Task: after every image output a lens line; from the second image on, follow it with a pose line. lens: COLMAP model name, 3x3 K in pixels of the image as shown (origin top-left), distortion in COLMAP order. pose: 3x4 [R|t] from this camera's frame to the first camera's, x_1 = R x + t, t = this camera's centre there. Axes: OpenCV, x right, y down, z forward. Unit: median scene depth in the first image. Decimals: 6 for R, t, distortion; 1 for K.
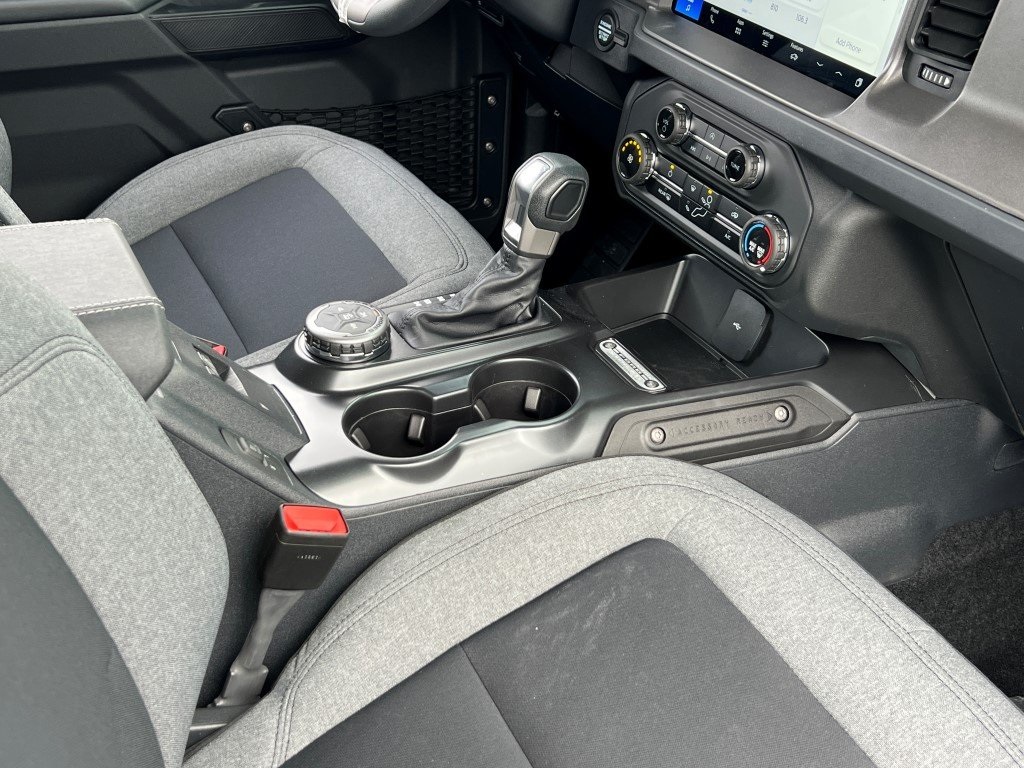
lens RADIAL K [[1153.4, 0, 502.4], [0, 1153.4, 385.3], [0, 0, 1]] dist [0.085272, 0.000000]
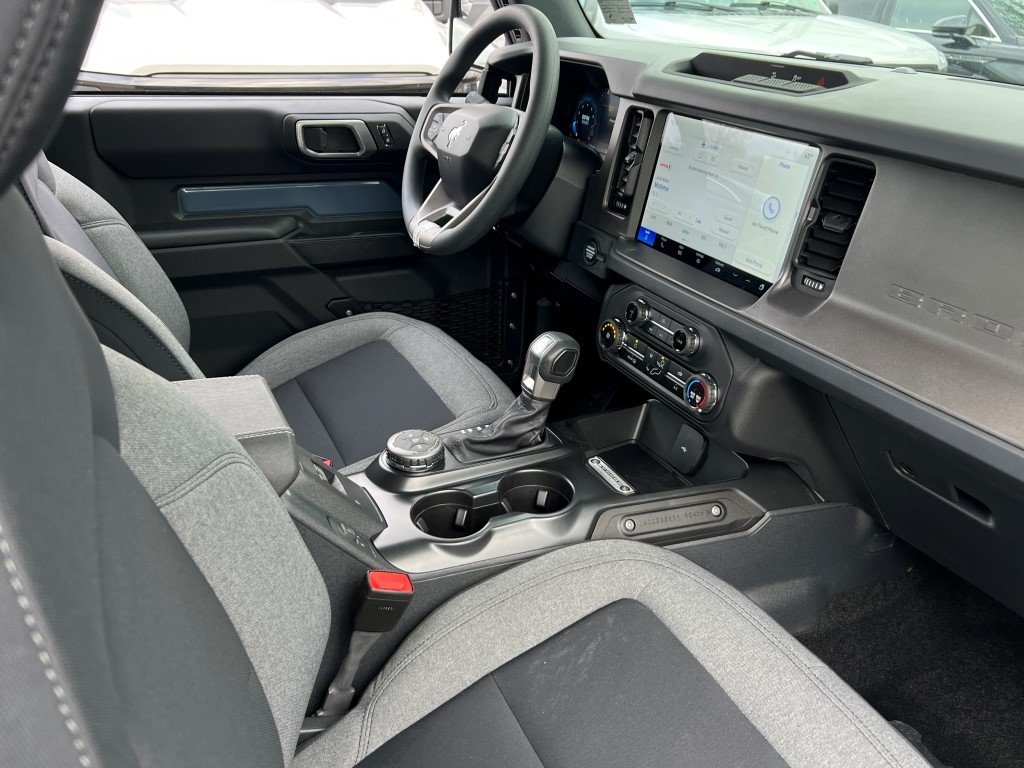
lens RADIAL K [[817.0, 0, 487.4], [0, 817.0, 401.1], [0, 0, 1]] dist [0.071258, -0.012800]
pose [[0.999207, 0.004302, -0.039575, -0.002179], [-0.008552, 0.994128, -0.107871, 0.002037], [0.038879, 0.108124, 0.993377, -0.035615]]
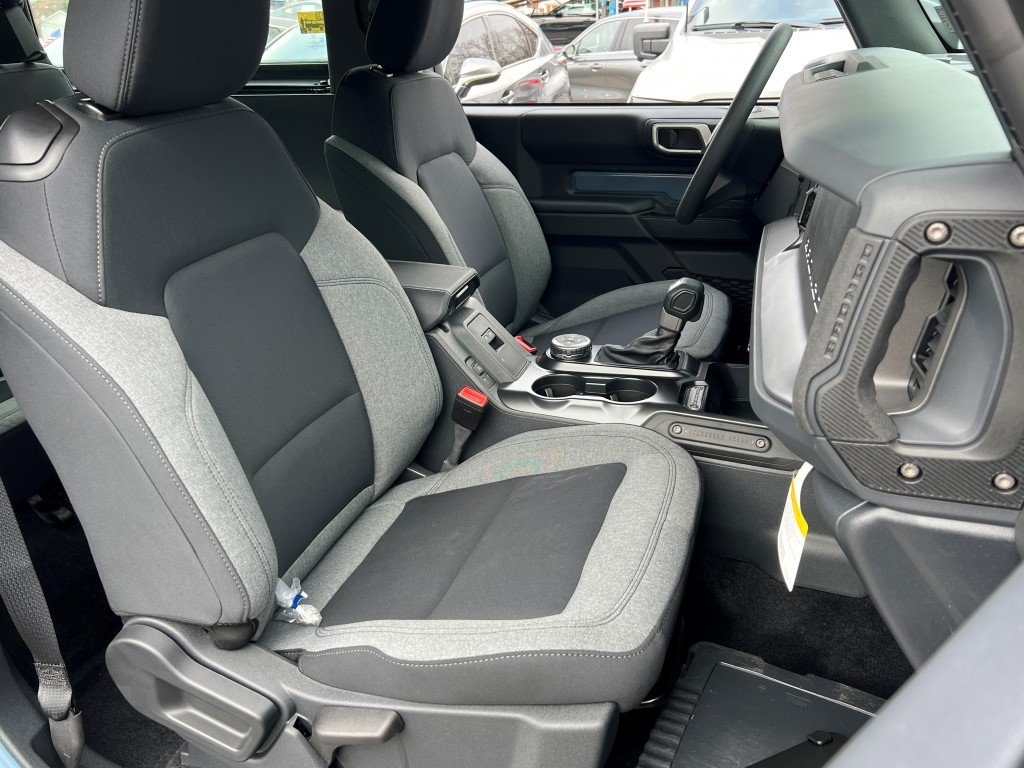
lens RADIAL K [[817.0, 0, 507.4], [0, 817.0, 389.8], [0, 0, 1]] dist [0.071258, -0.012800]
pose [[0.704030, 0.214684, -0.676944, 0.990824], [-0.322467, 0.945919, -0.035384, 0.143411], [0.632738, 0.243204, 0.735184, -0.143138]]
